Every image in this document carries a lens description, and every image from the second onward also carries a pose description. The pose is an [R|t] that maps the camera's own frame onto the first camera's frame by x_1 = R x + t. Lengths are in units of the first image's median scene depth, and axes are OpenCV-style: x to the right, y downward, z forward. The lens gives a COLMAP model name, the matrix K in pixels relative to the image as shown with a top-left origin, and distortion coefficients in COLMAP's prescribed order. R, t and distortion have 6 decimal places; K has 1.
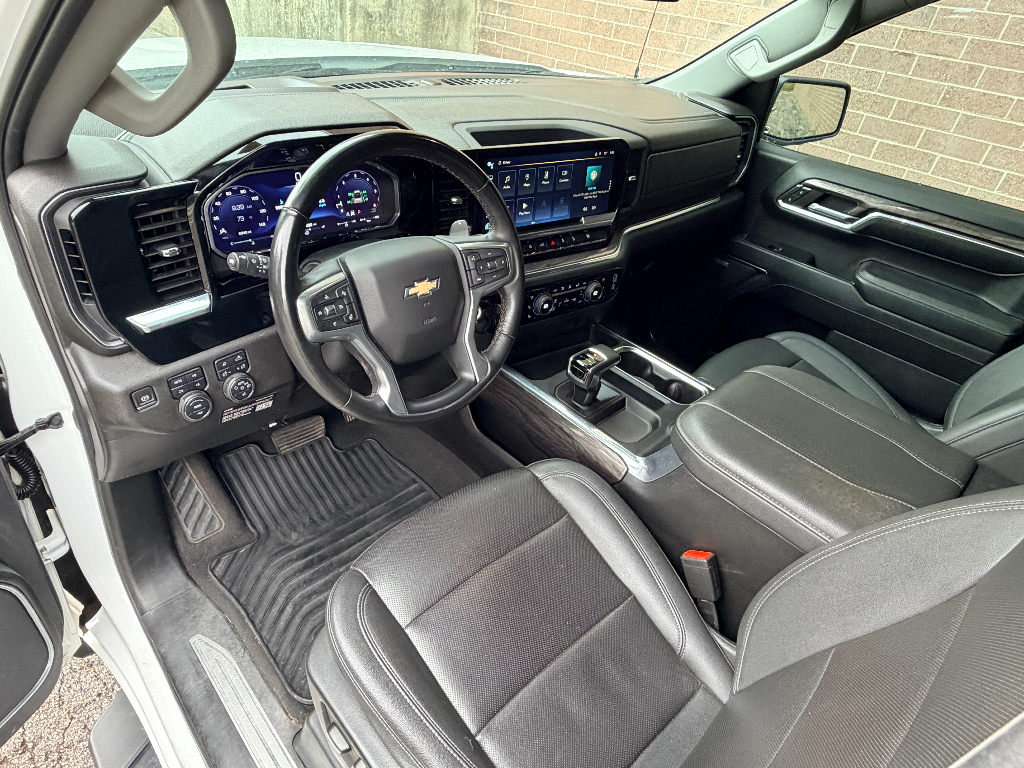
lens RADIAL K [[595.0, 0, 499.1], [0, 595.0, 385.3], [0, 0, 1]] dist [-0.000455, 0.000000]
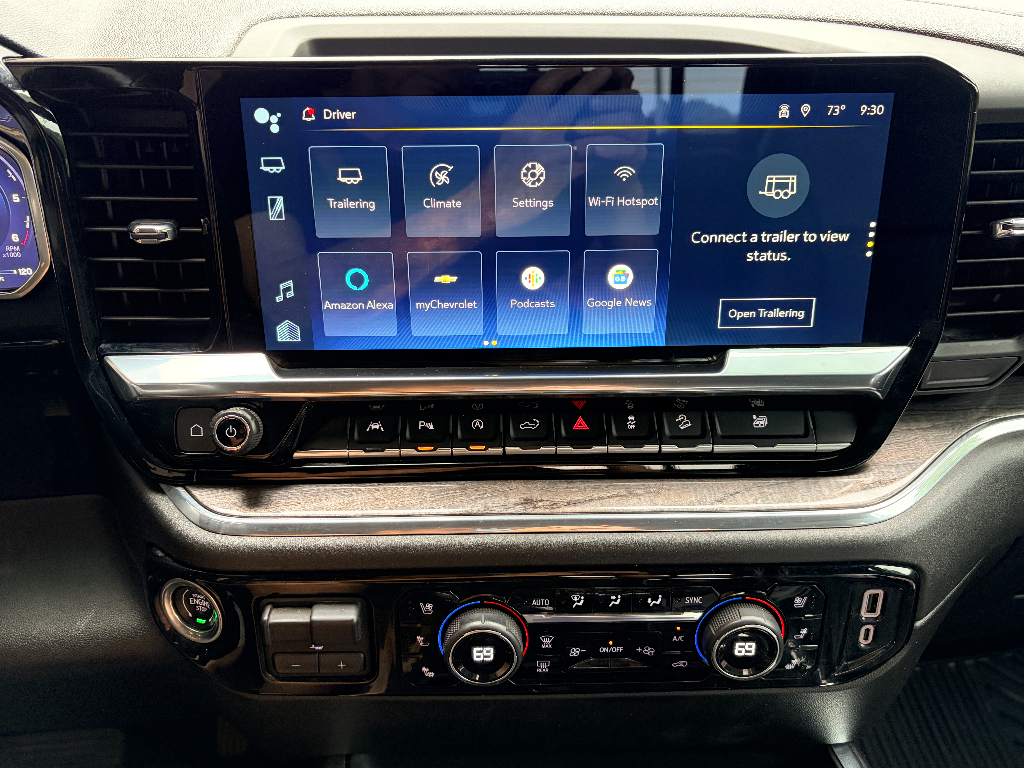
lens RADIAL K [[856.2, 0, 512.0], [0, 856.2, 384.0], [0, 0, 1]] dist [0.008009, 0.001536]
pose [[0.821207, 0.131607, -0.555247, 0.329175], [-0.254259, 0.955500, -0.149572, -0.225601], [0.510854, 0.264006, 0.818125, 0.780873]]
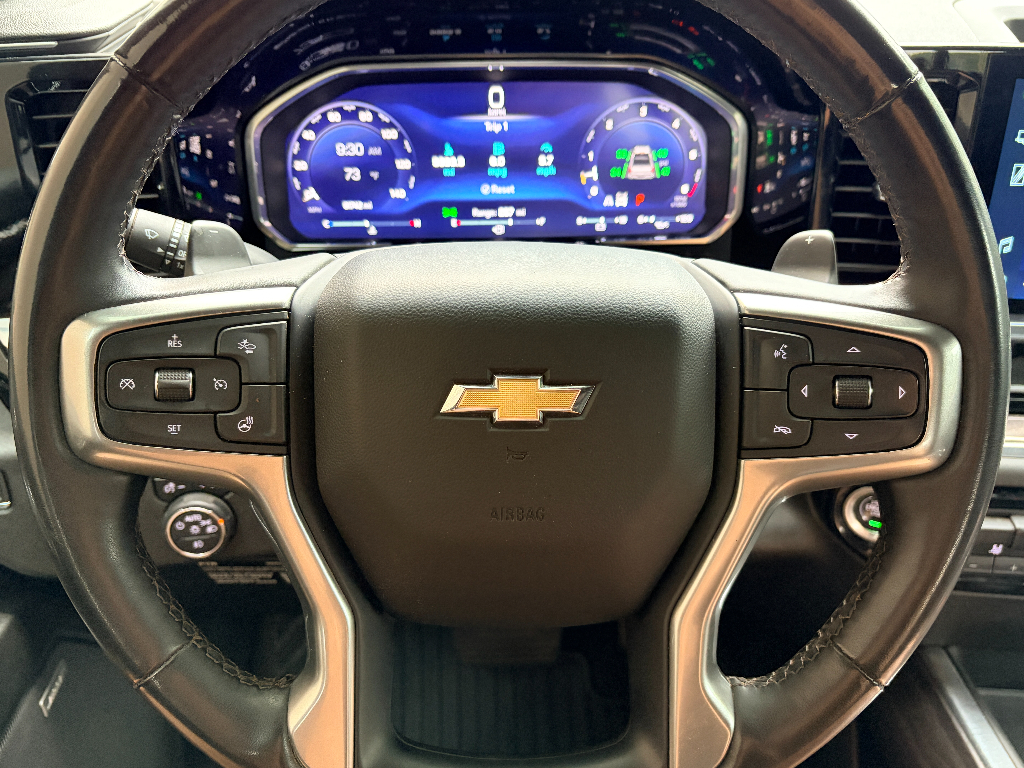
lens RADIAL K [[856.2, 0, 512.0], [0, 856.2, 384.0], [0, 0, 1]] dist [0.008009, 0.001536]
pose [[0.754347, 0.210208, -0.621911, 0.094184], [-0.306718, 0.950445, -0.050780, -0.114808], [0.580418, 0.229057, 0.781440, 0.522420]]
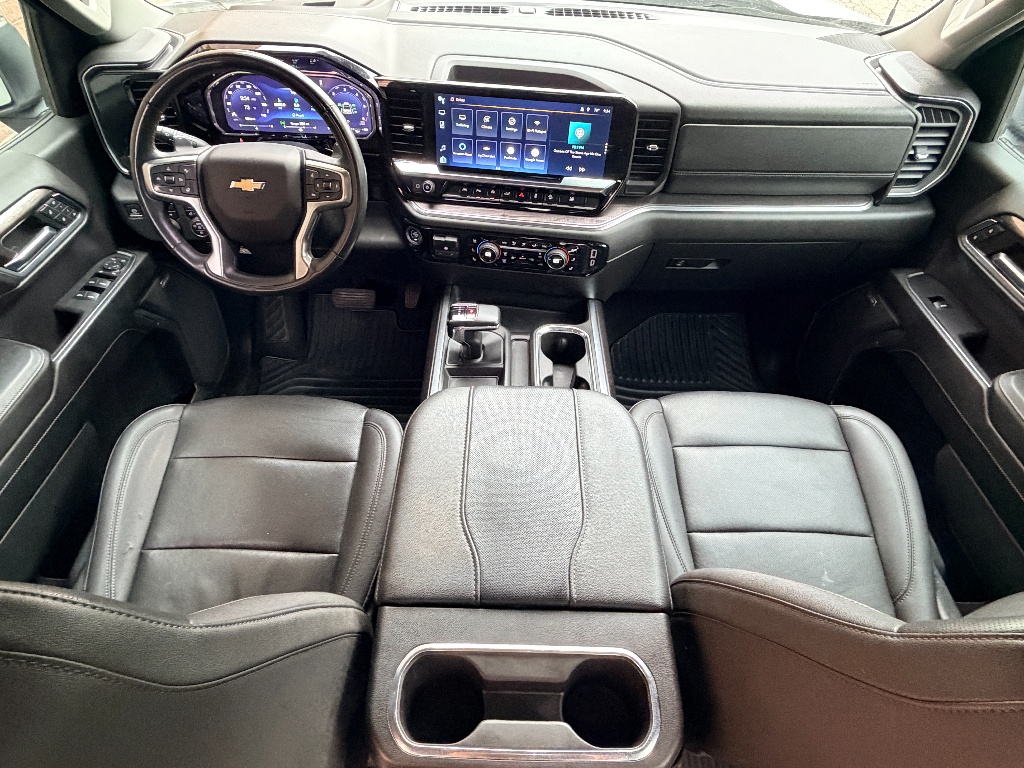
lens RADIAL K [[595.0, 0, 499.1], [0, 595.0, 385.3], [0, 0, 1]] dist [-0.000455, 0.000000]
pose [[0.723408, 0.424822, -0.544249, 0.855162], [-0.357491, 0.904863, 0.231133, -0.200567], [0.590661, 0.027361, 0.806455, 0.243188]]
